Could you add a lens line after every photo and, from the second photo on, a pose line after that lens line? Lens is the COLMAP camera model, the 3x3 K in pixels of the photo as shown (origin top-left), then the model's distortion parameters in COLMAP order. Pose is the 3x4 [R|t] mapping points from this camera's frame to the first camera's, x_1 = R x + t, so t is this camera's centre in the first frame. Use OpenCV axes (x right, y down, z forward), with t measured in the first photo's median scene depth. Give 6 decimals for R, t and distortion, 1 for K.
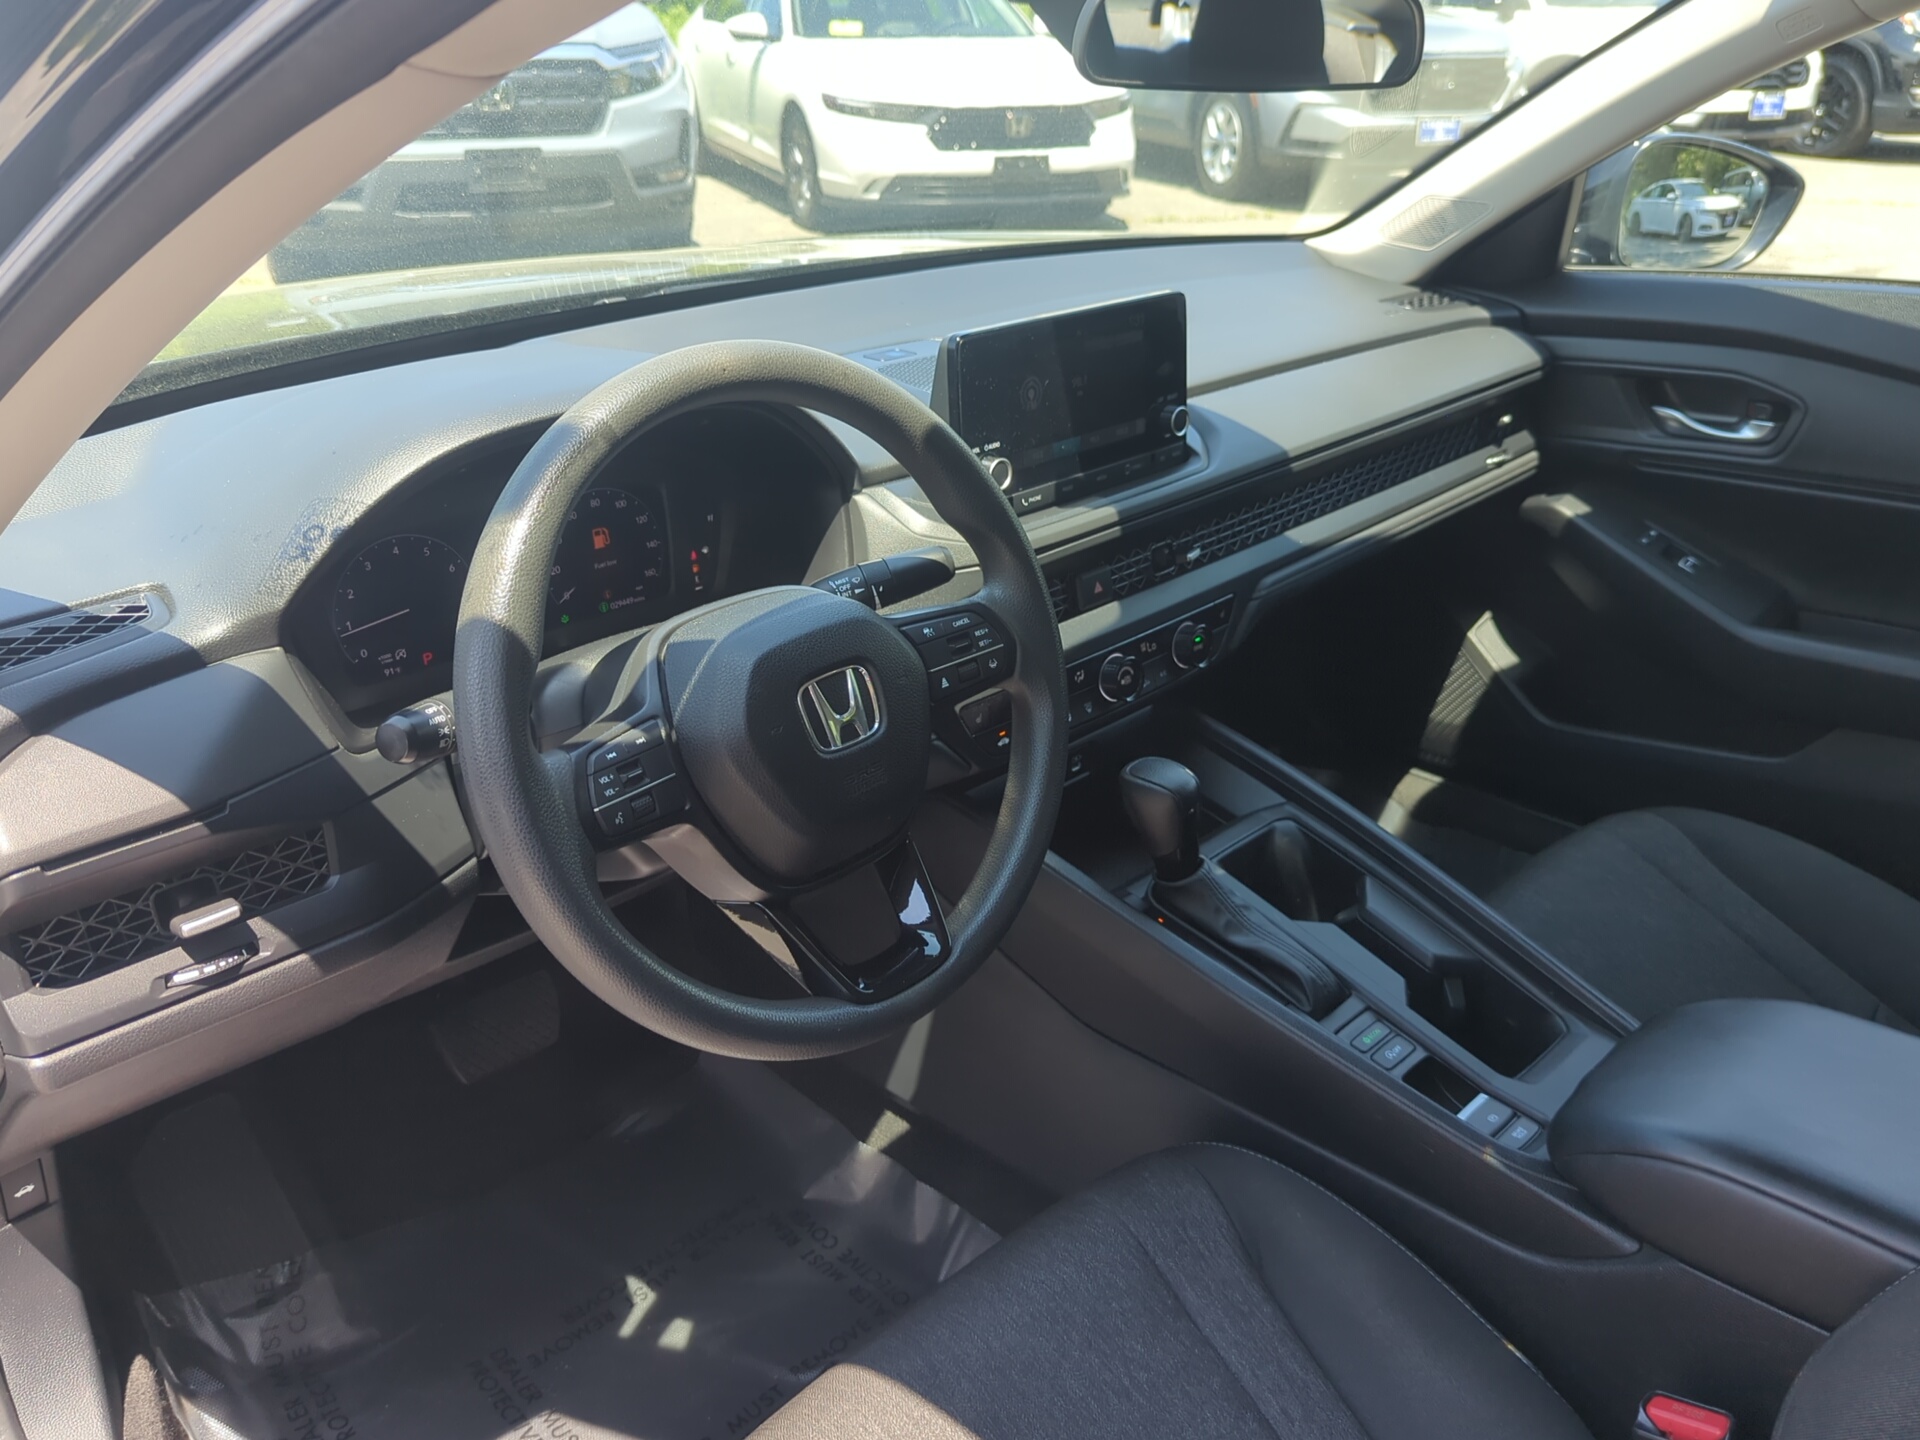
lens RADIAL K [[1557.6, 0, 978.8], [0, 1557.6, 678.7], [0, 0, 1]] dist [0.054502, -0.051234]
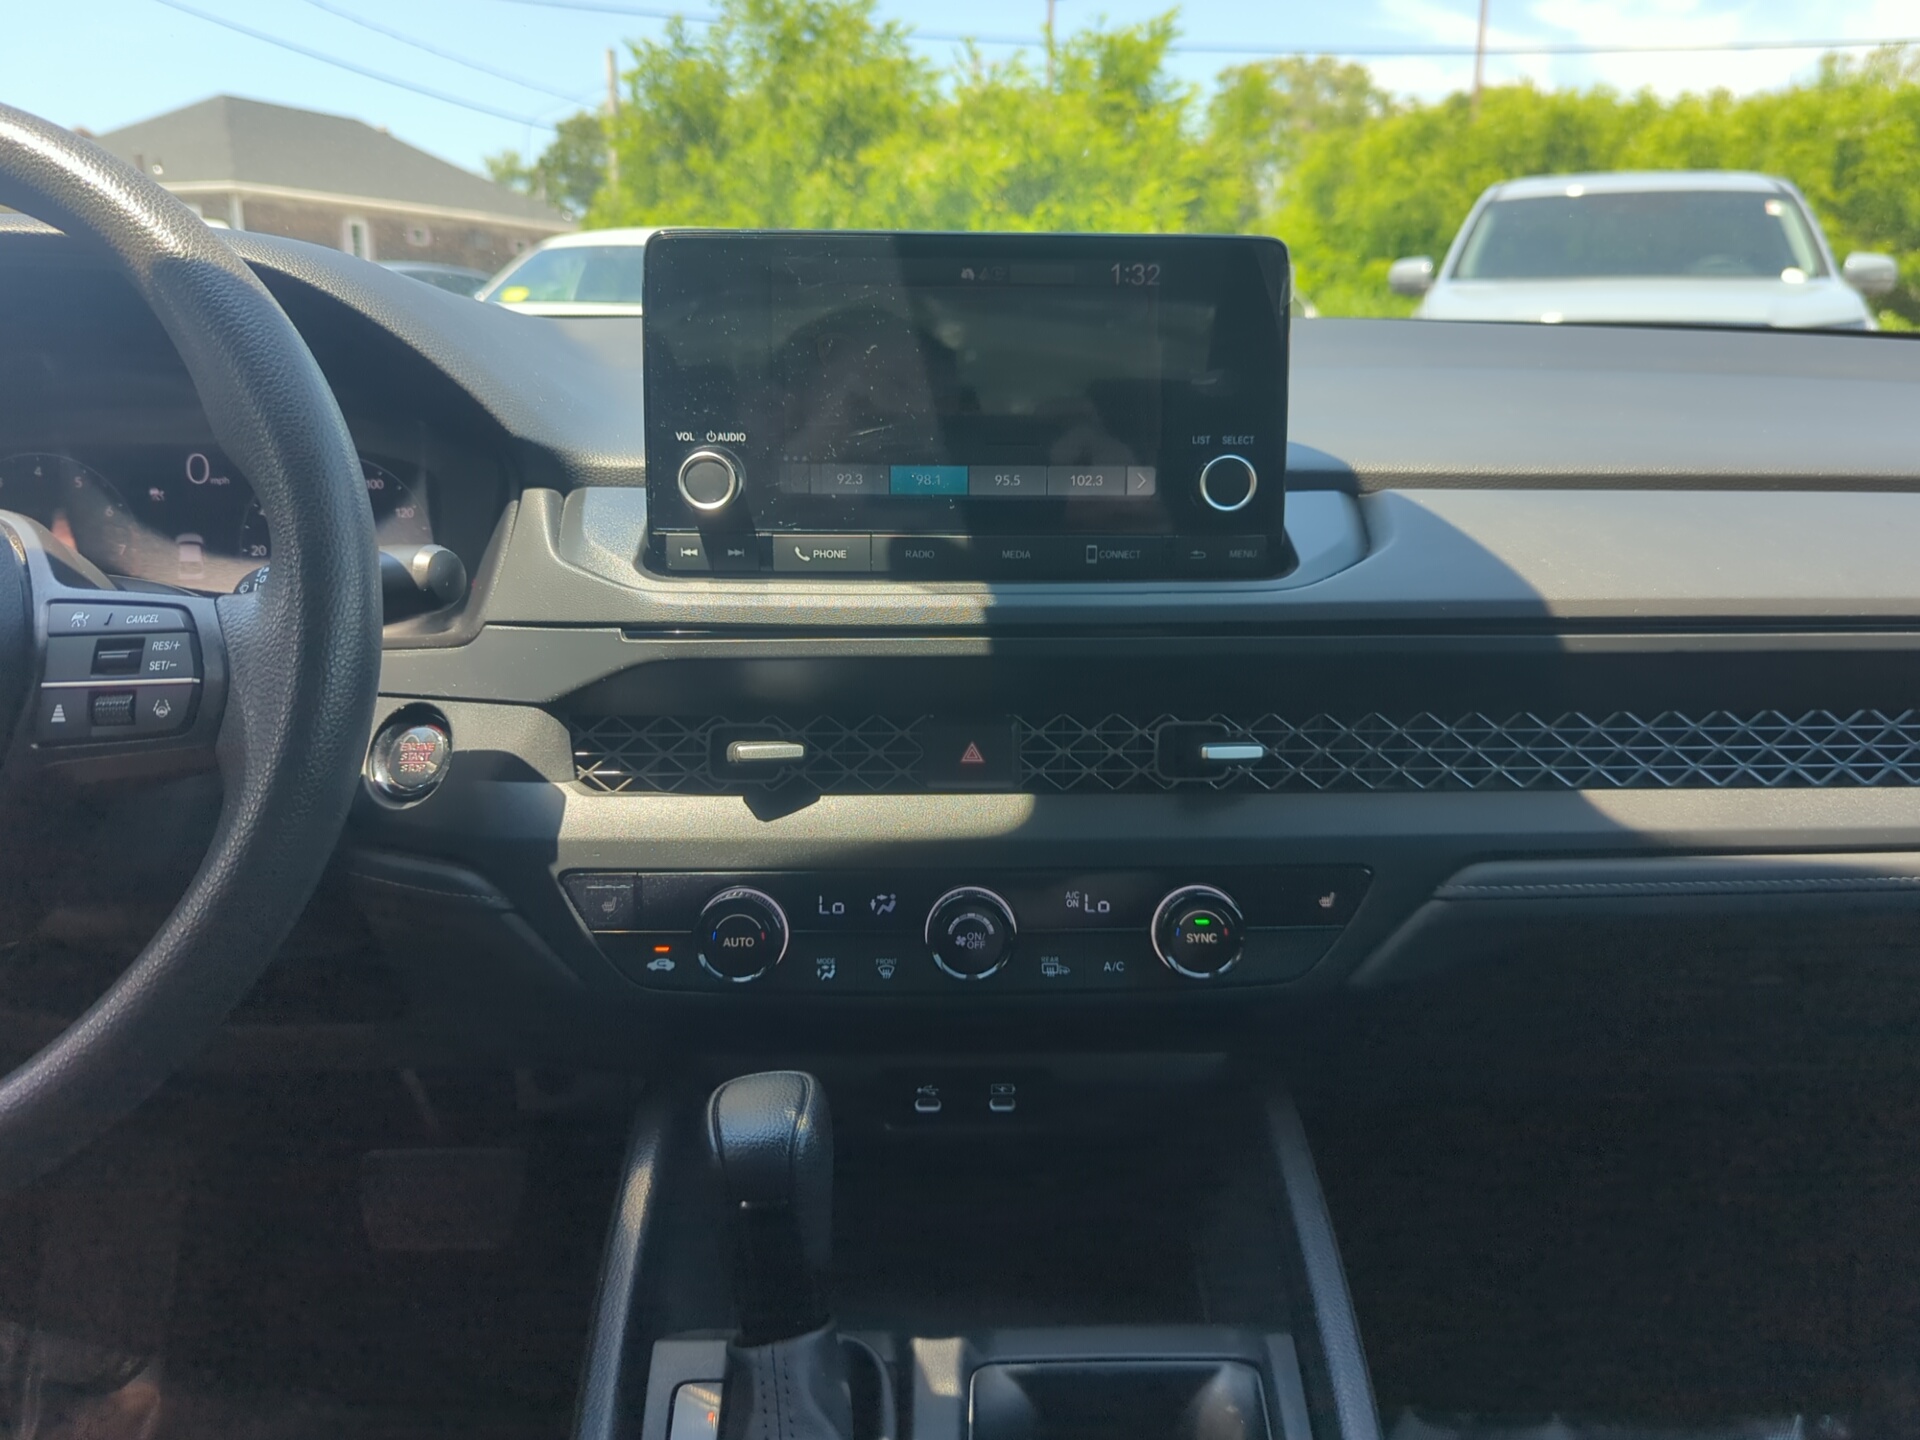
lens RADIAL K [[1557.6, 0, 974.8], [0, 1557.6, 691.0], [0, 0, 1]] dist [0.054502, -0.051234]
pose [[0.717401, 0.157452, -0.678634, 0.416510], [-0.281795, 0.956461, -0.075982, -0.037689], [0.637124, 0.245745, 0.730535, 0.584414]]
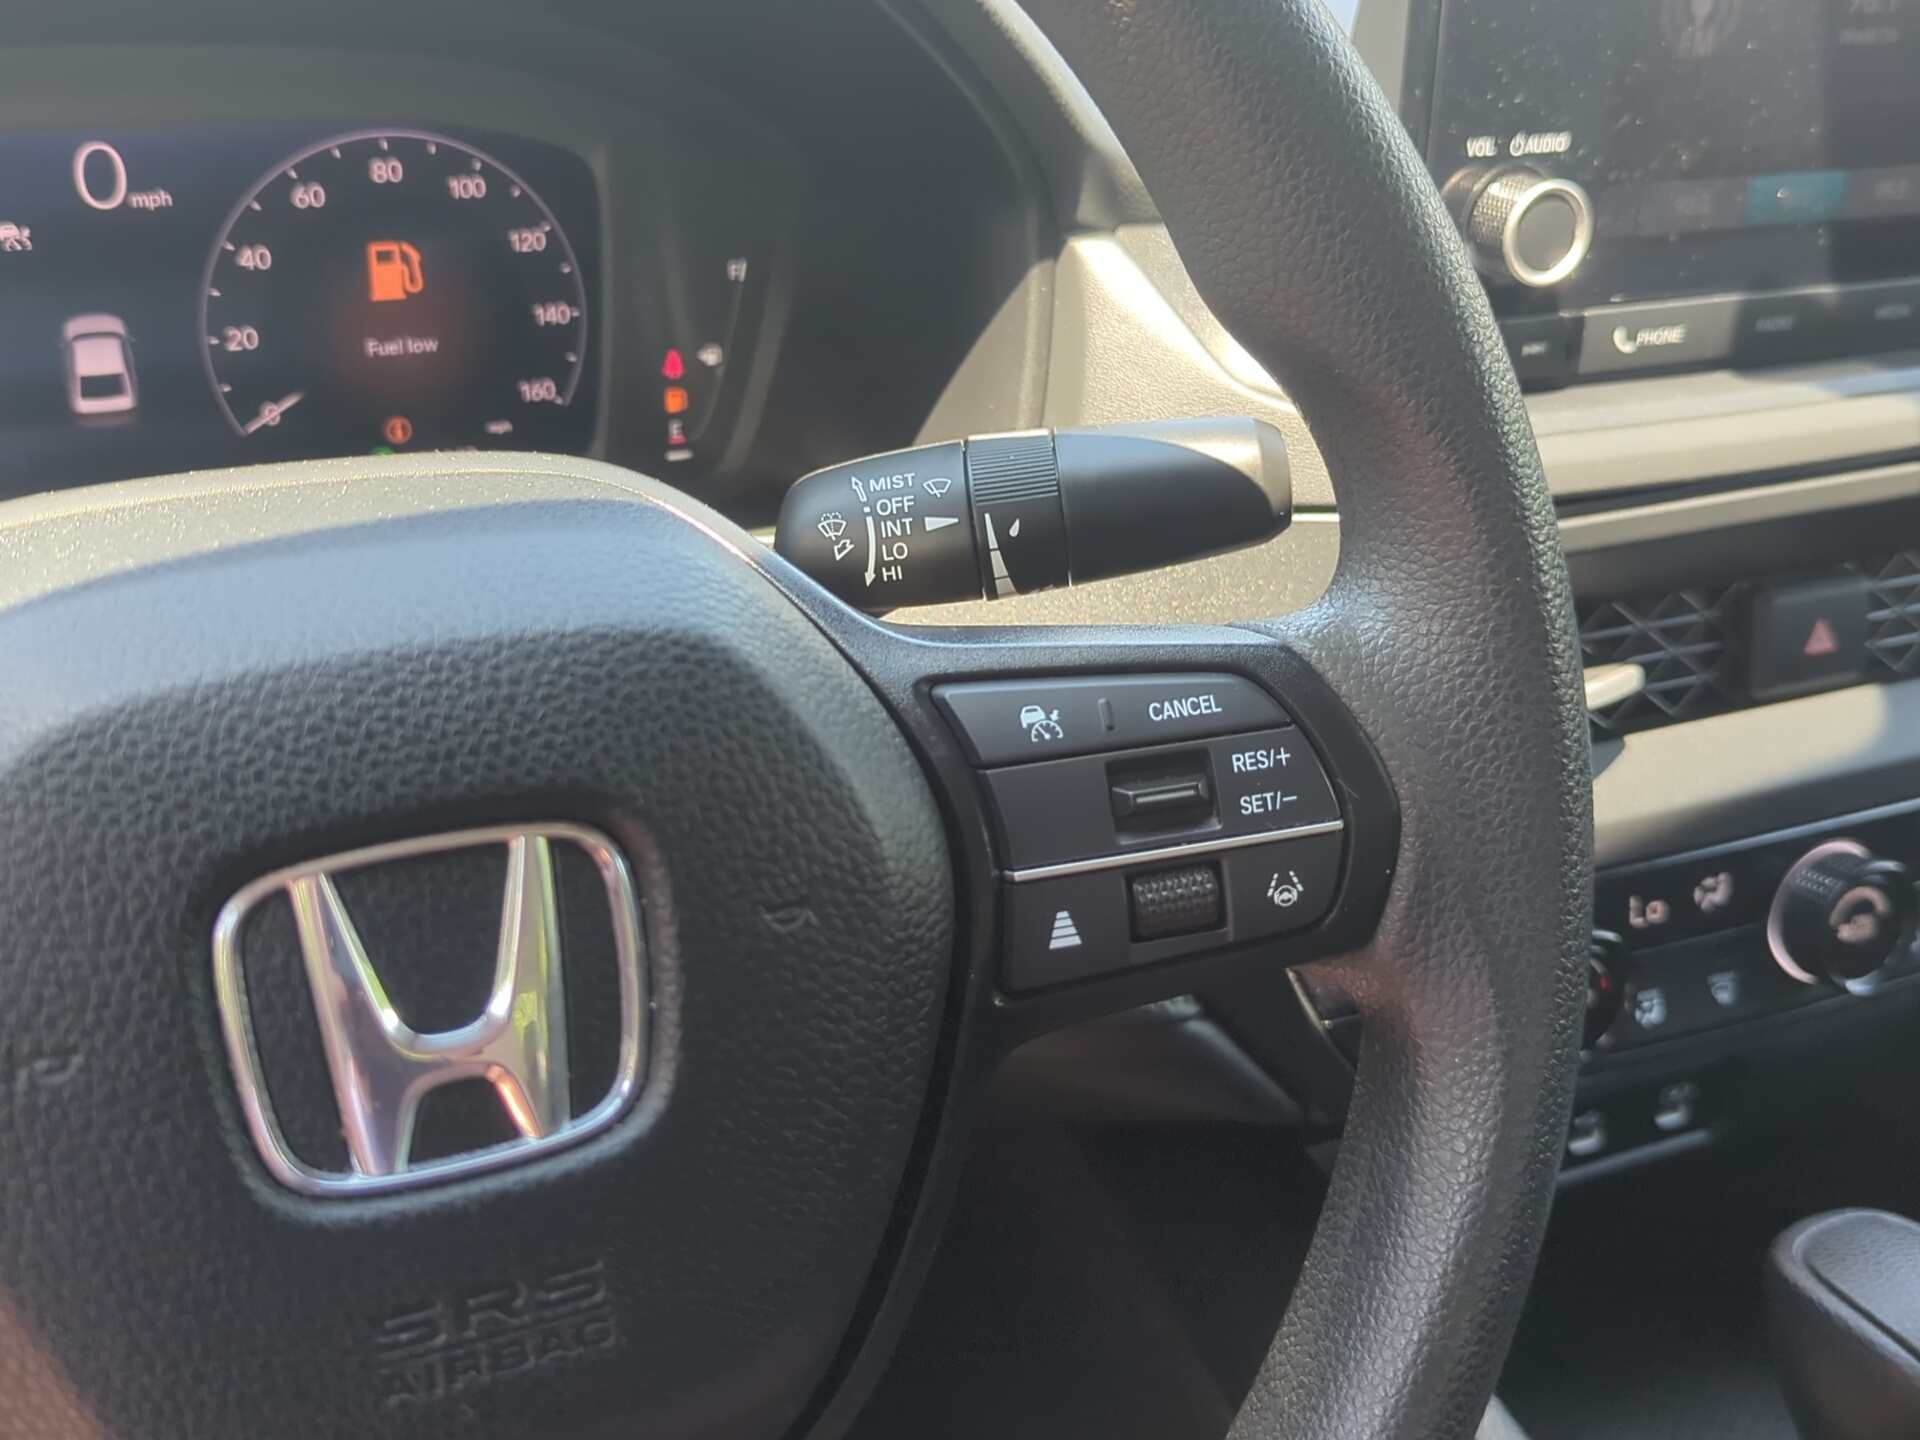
lens RADIAL K [[2262.8, 0, 976.8], [0, 2262.8, 676.5], [0, 0, 1]] dist [0.026481, 0.000000]
pose [[0.940091, 0.179327, -0.289949, 0.047203], [-0.176096, 0.983661, 0.037422, -0.035648], [0.291923, 0.015879, 0.956310, 0.465795]]
